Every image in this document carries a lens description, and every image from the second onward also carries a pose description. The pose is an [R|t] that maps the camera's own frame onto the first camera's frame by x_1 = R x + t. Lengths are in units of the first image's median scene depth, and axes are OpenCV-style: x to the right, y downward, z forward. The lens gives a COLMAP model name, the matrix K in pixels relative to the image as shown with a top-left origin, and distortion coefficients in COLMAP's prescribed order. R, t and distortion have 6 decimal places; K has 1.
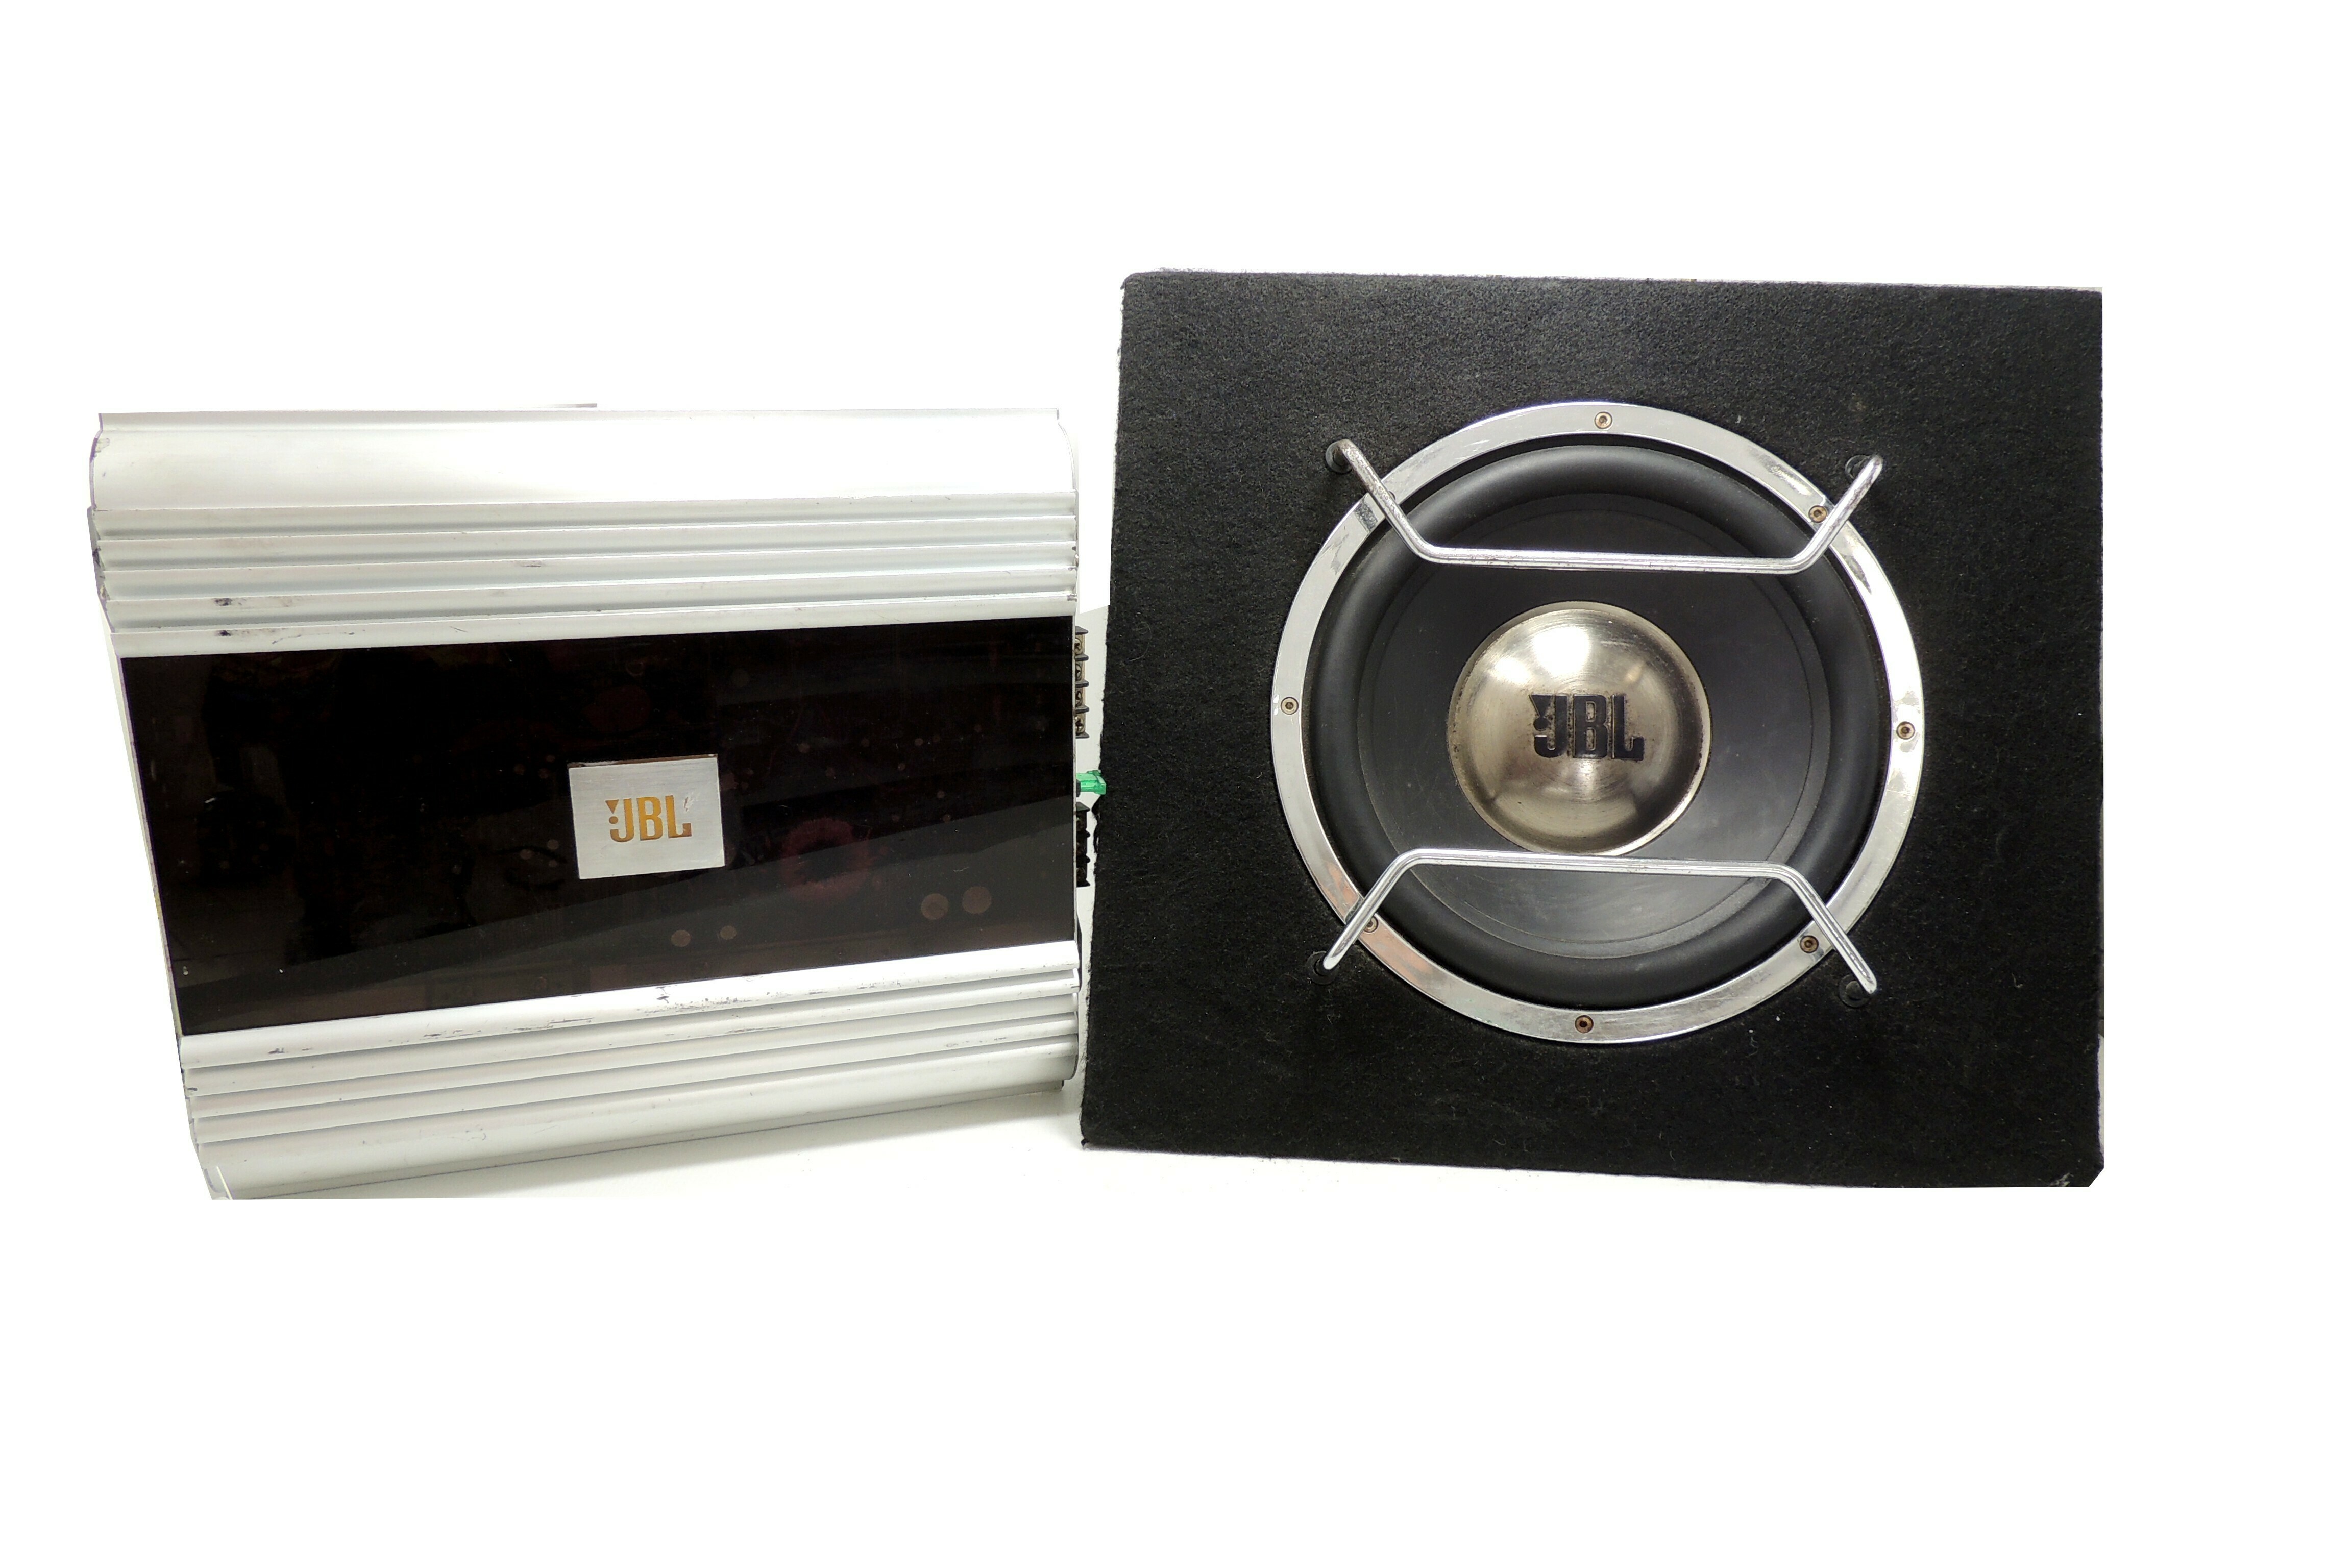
lens RADIAL K [[1608.6, 0, 1184.7], [0, 1608.6, 792.6], [0, 0, 1]] dist [-0.032266, 0.005659]
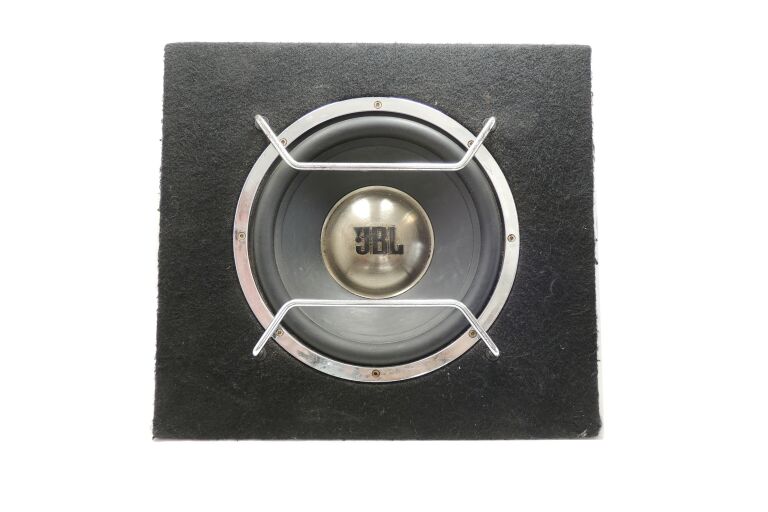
lens RADIAL K [[525.3, 0, 380.8], [0, 525.3, 257.5], [0, 0, 1]] dist [-0.032266, 0.005659]
pose [[0.995900, -0.036069, 0.082957, 0.200888], [0.035781, 0.999347, 0.004963, -0.021496], [-0.083081, -0.001974, 0.996541, 0.268971]]
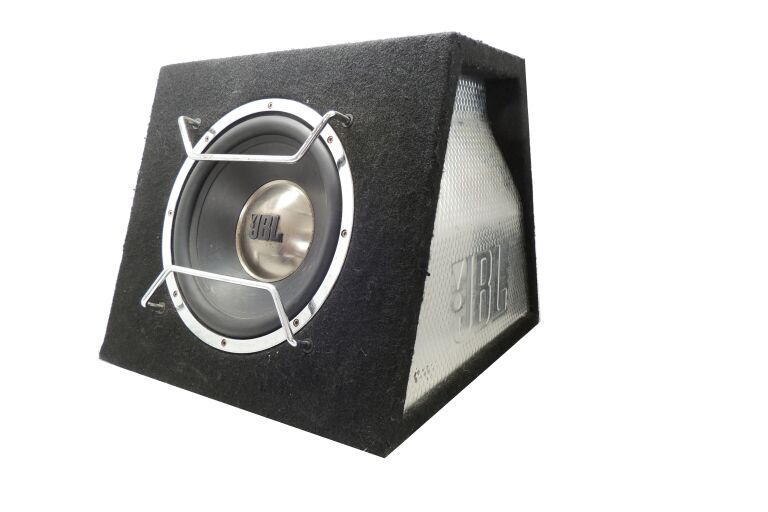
lens RADIAL K [[525.3, 0, 383.3], [0, 525.3, 252.1], [0, 0, 1]] dist [-0.032266, 0.005659]
pose [[0.898195, 0.077511, -0.432710, 0.812223], [-0.104505, 0.993763, -0.038913, 0.009755], [0.426995, 0.080171, 0.900693, 0.362524]]
